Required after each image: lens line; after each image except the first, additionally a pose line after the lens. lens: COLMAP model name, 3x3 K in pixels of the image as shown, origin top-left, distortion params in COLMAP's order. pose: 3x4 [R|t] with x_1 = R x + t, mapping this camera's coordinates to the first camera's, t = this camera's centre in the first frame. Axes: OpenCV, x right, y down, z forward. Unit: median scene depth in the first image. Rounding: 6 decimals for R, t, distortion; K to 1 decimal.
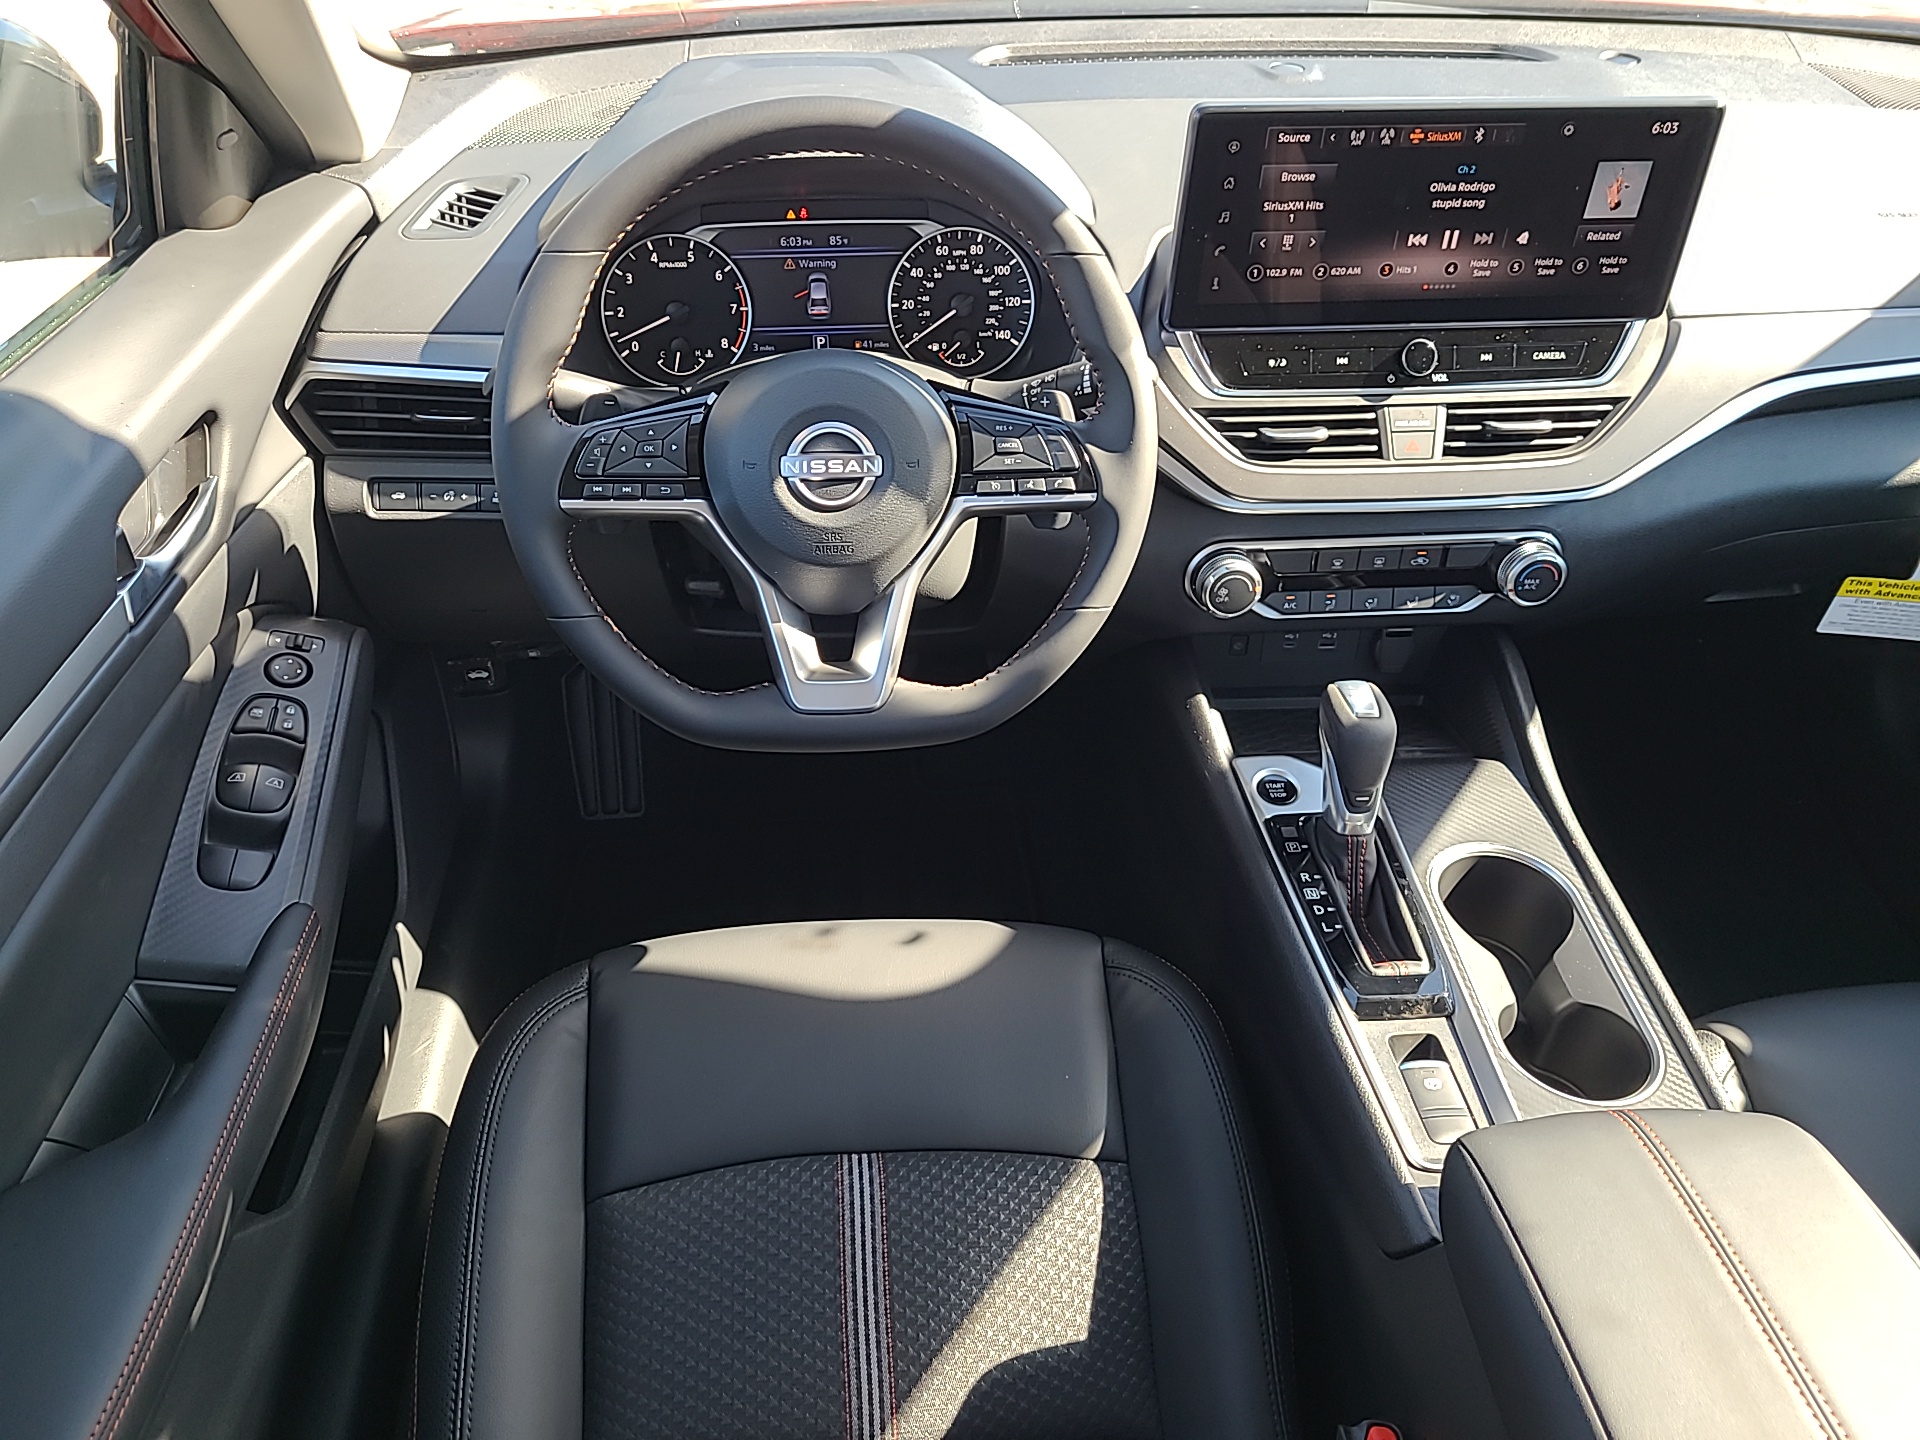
lens RADIAL K [[1444.1, 0, 925.3], [0, 1444.1, 725.4], [0, 0, 1]] dist [0.031613, -0.013573]
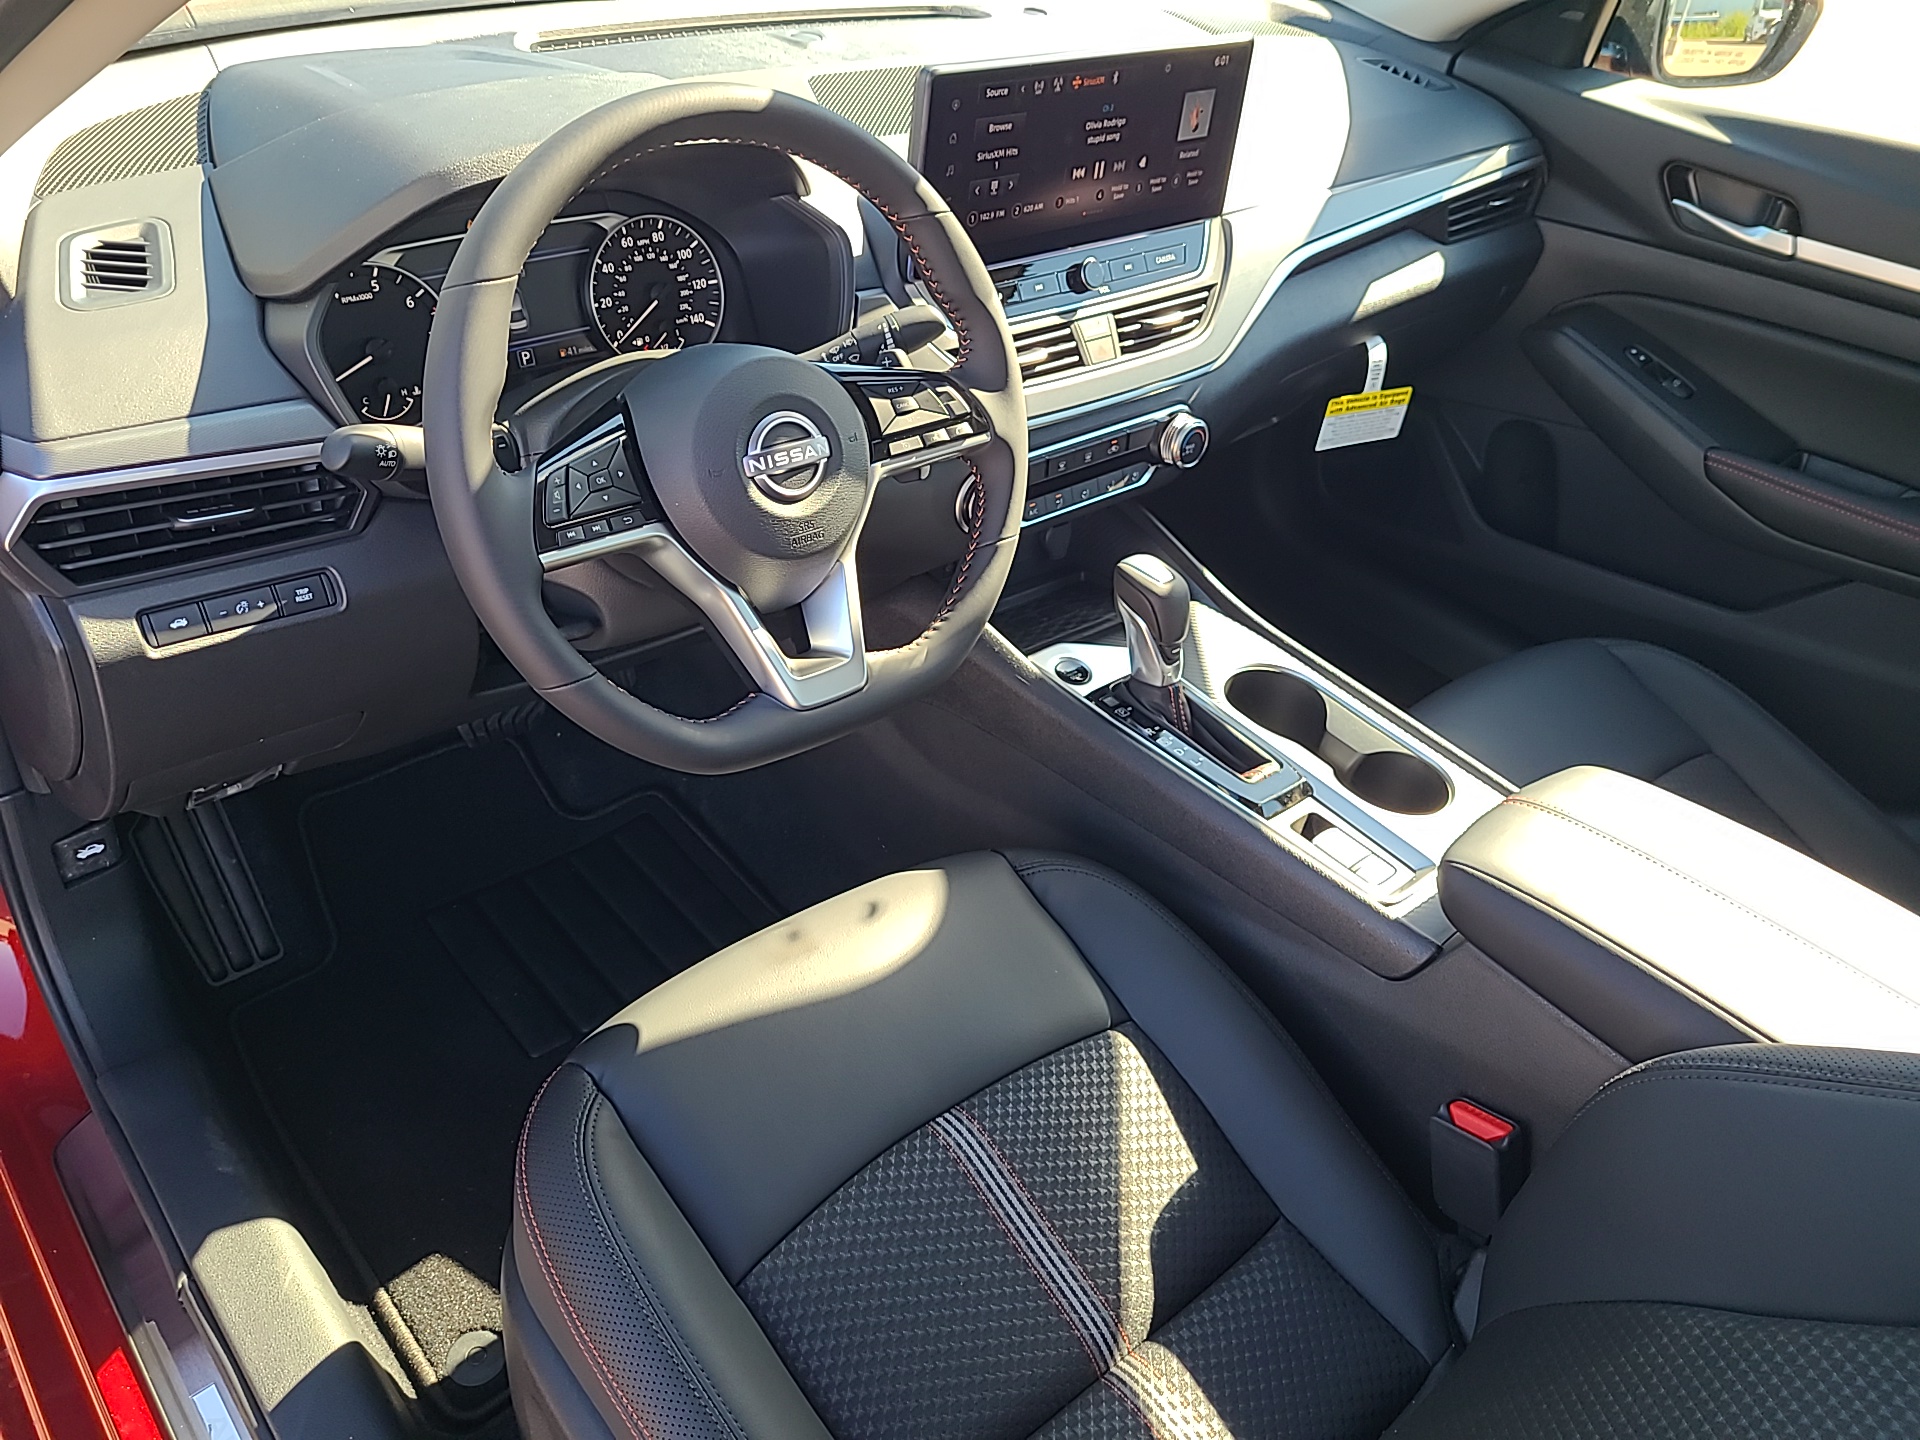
lens RADIAL K [[1444.1, 0, 957.6], [0, 1444.1, 705.4], [0, 0, 1]] dist [0.031613, -0.013573]
pose [[0.812701, -0.295429, 0.502233, -0.412991], [0.294424, 0.952014, 0.083574, -0.053138], [-0.502823, 0.079949, 0.860684, 0.087185]]
